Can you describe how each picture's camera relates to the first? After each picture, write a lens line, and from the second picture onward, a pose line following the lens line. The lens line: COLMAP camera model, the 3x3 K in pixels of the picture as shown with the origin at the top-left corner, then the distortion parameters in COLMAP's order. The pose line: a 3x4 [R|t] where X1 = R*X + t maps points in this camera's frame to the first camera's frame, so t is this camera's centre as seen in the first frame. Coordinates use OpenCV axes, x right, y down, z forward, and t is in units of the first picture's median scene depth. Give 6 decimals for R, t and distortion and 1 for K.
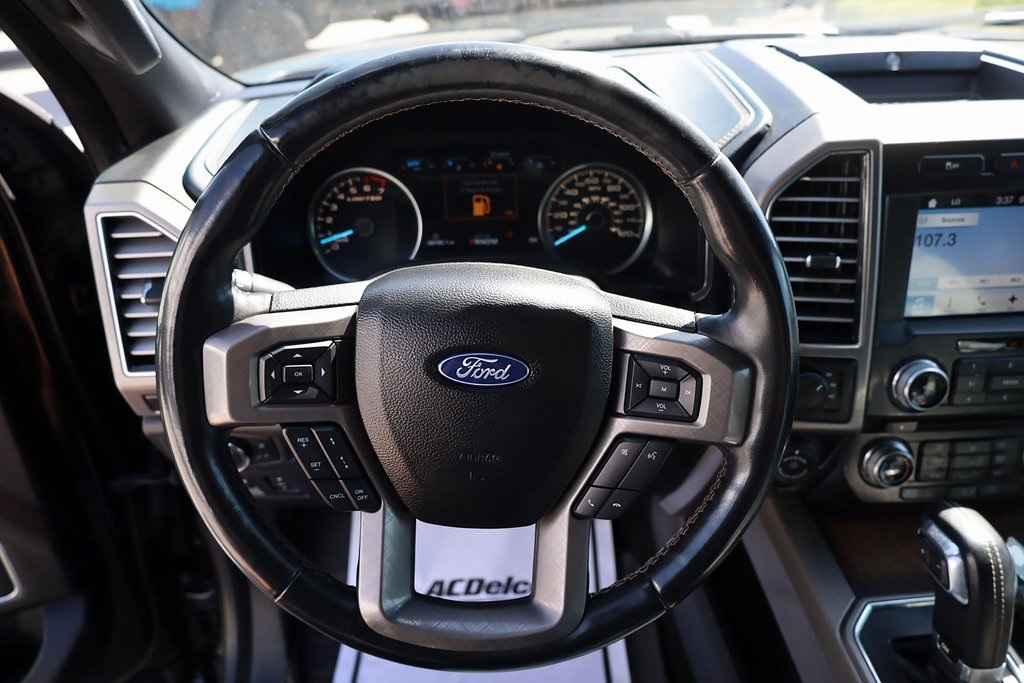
lens RADIAL K [[704.8, 0, 512.8], [0, 704.8, 348.4], [0, 0, 1]] dist [-0.007060, -0.002778]
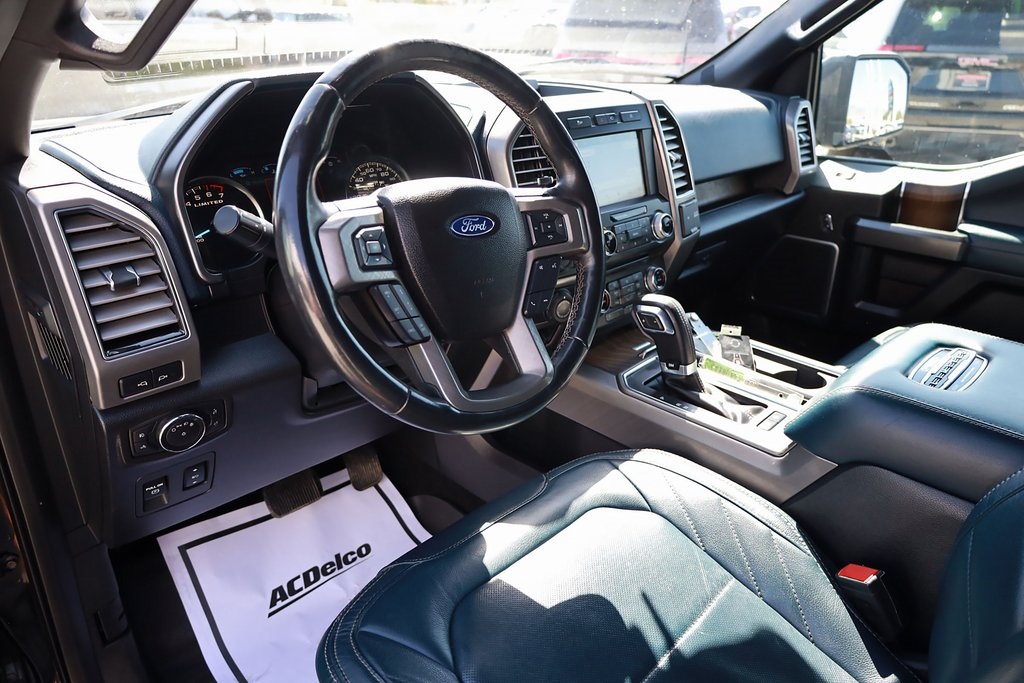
lens RADIAL K [[705.9, 0, 513.7], [0, 705.9, 370.5], [0, 0, 1]] dist [-0.012837, -0.002382]
pose [[0.738840, -0.271572, 0.616737, -0.768368], [0.341643, 0.939819, 0.004555, 0.265125], [-0.580858, 0.207338, 0.787156, -0.200337]]
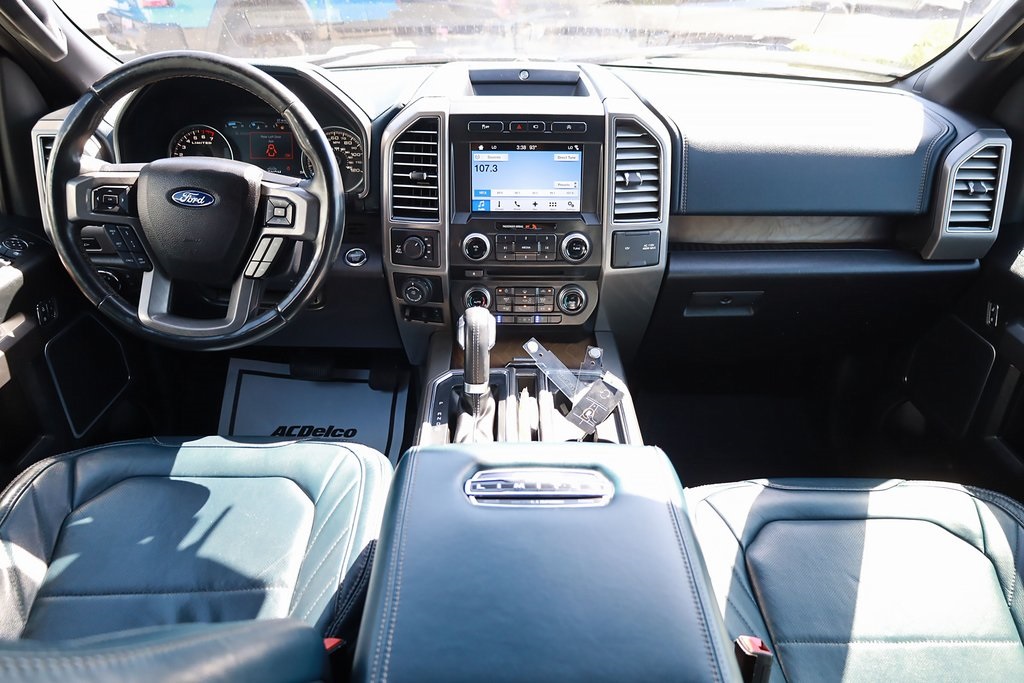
lens RADIAL K [[704.8, 0, 512.8], [0, 704.8, 348.4], [0, 0, 1]] dist [-0.007060, -0.002778]
pose [[0.998864, 0.044757, -0.016369, 0.717574], [-0.045269, 0.998450, -0.032374, 0.370556], [0.014894, 0.033079, 0.999342, -0.820338]]
